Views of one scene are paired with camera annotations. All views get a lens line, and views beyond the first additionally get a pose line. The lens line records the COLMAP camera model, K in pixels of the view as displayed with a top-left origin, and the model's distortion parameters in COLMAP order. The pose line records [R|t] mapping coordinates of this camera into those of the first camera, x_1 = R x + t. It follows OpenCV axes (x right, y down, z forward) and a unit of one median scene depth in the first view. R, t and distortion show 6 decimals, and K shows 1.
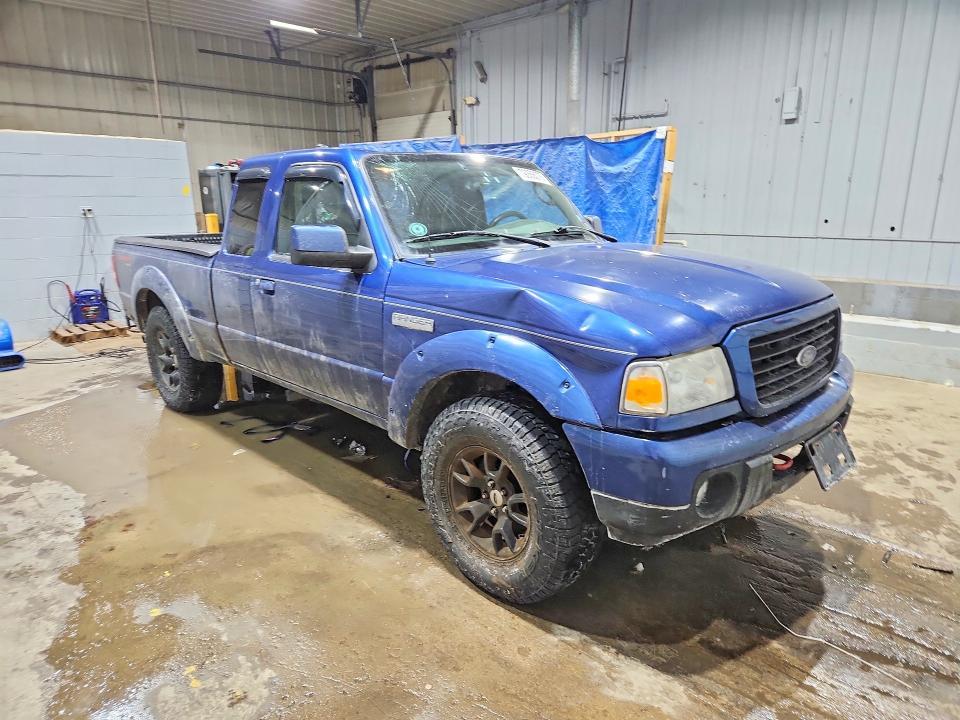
lens RADIAL K [[638.7, 0, 481.1], [0, 638.7, 361.7], [0, 0, 1]] dist [0.017682, -0.002632]
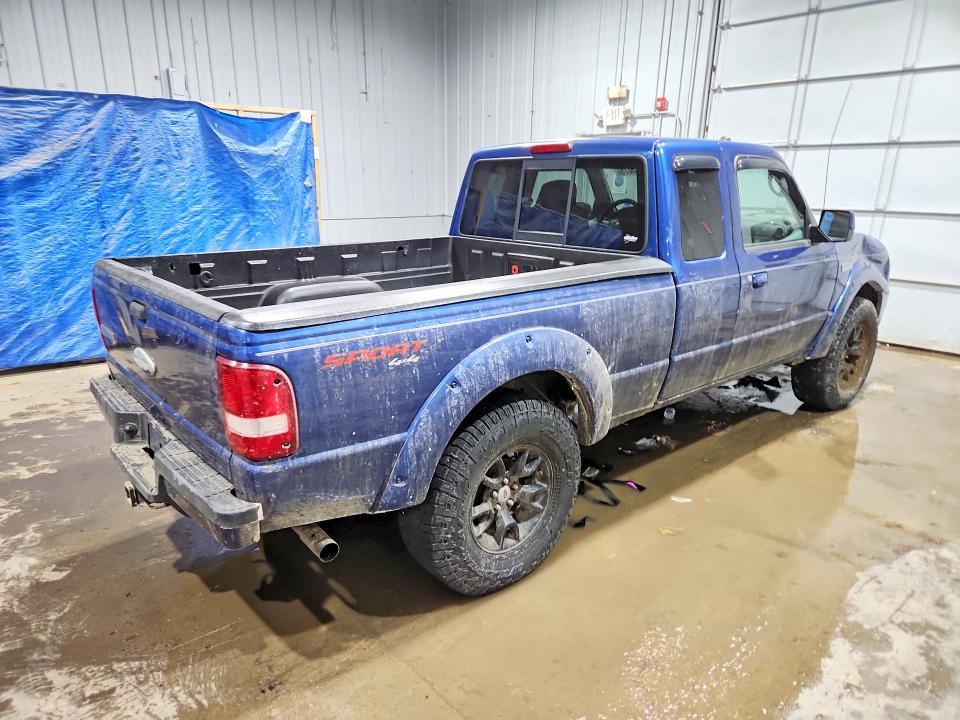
lens RADIAL K [[638.7, 0, 480.6], [0, 638.7, 363.4], [0, 0, 1]] dist [0.017682, -0.002632]
pose [[0.072533, -0.263787, 0.961850, -0.695732], [0.233928, 0.941988, 0.240700, -0.171781], [-0.969545, 0.207545, 0.130032, 0.671827]]
